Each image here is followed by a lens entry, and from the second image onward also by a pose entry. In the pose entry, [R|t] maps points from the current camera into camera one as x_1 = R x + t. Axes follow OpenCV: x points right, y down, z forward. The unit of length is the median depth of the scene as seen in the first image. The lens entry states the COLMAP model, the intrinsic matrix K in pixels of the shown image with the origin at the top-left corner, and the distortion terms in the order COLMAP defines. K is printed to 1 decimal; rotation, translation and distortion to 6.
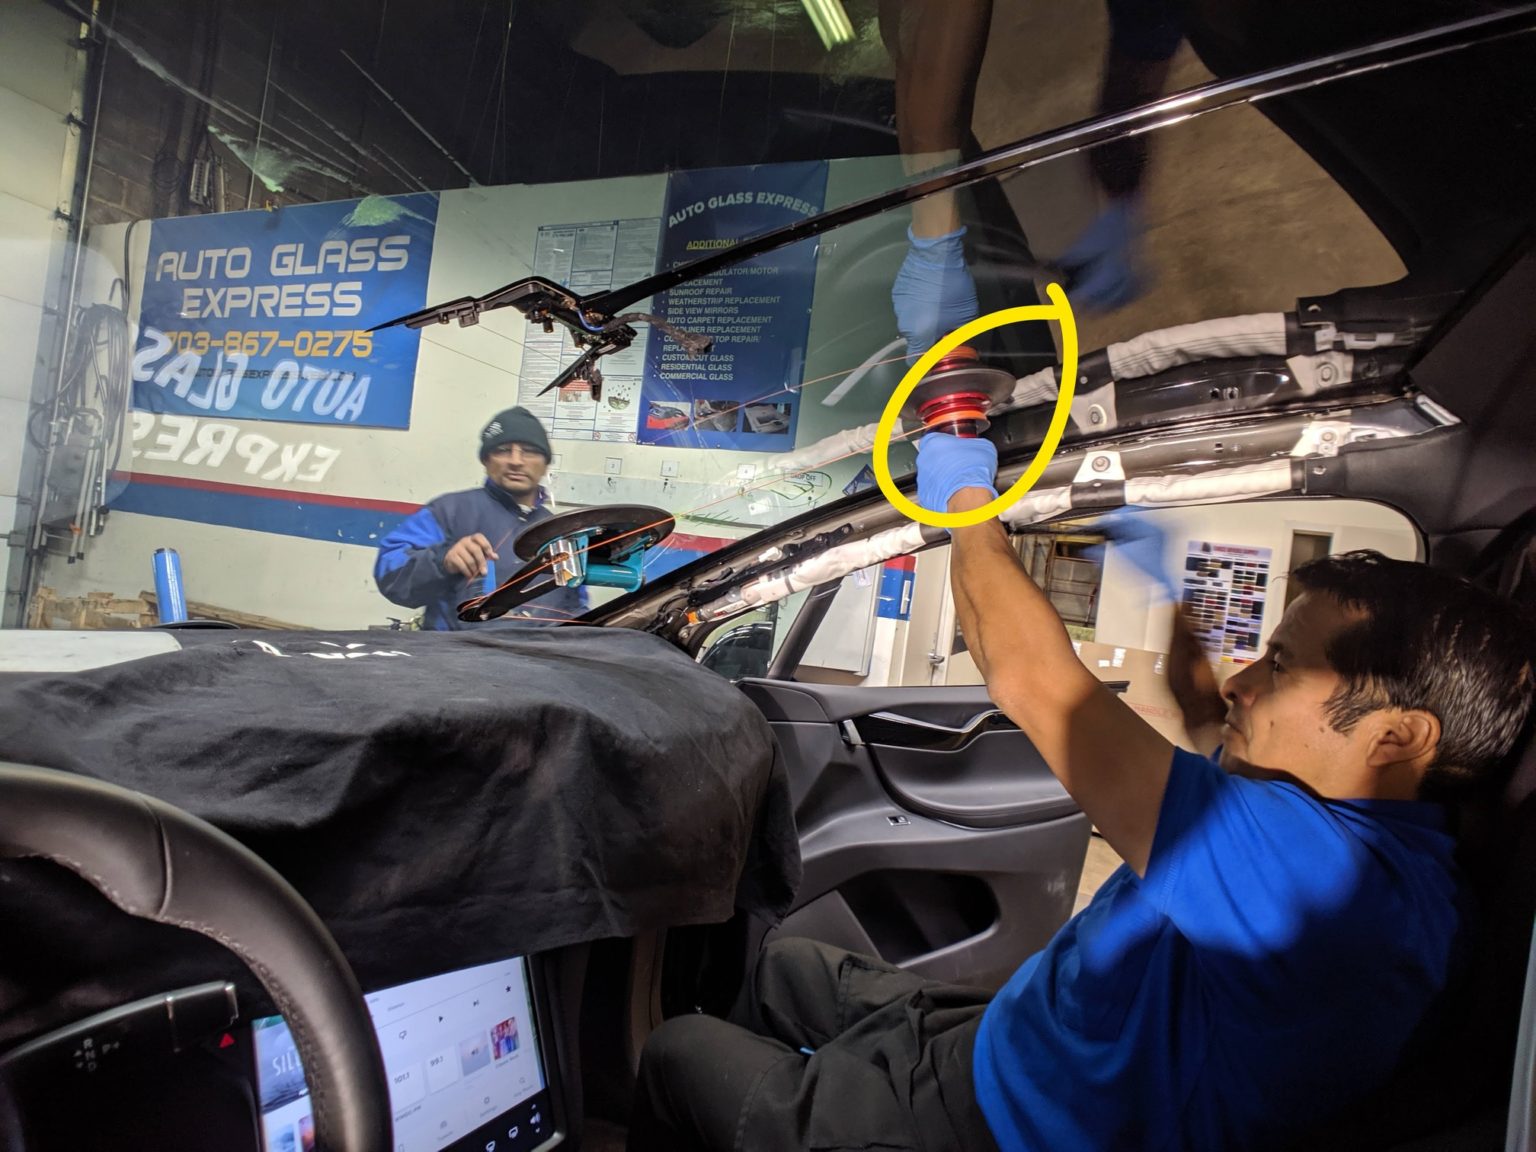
lens RADIAL K [[809.9, 0, 788.3], [0, 809.9, 587.0], [0, 0, 1]] dist [-0.002002, -0.001941]
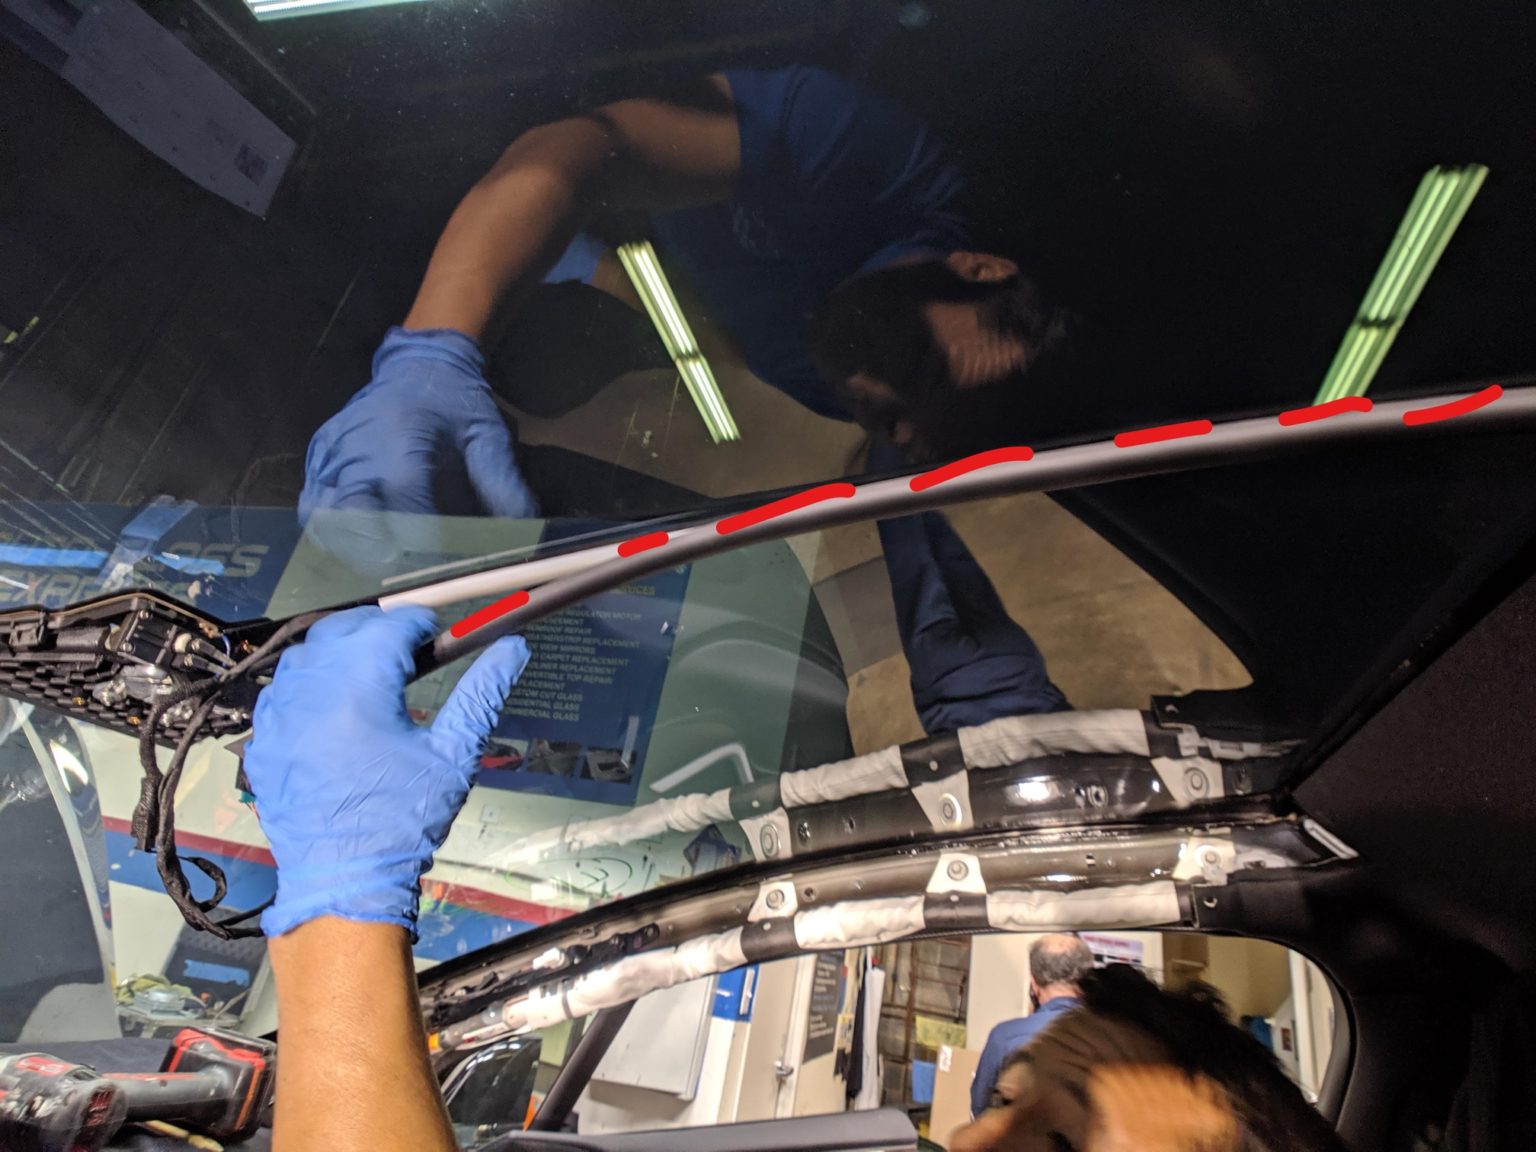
lens RADIAL K [[791.4, 0, 777.7], [0, 791.4, 567.0], [0, 0, 1]] dist [-0.019790, -0.000802]
pose [[0.987619, 0.105234, 0.116342, 0.061236], [-0.044919, 0.900272, -0.433005, -0.056900], [-0.150306, 0.422418, 0.893852, 0.138721]]
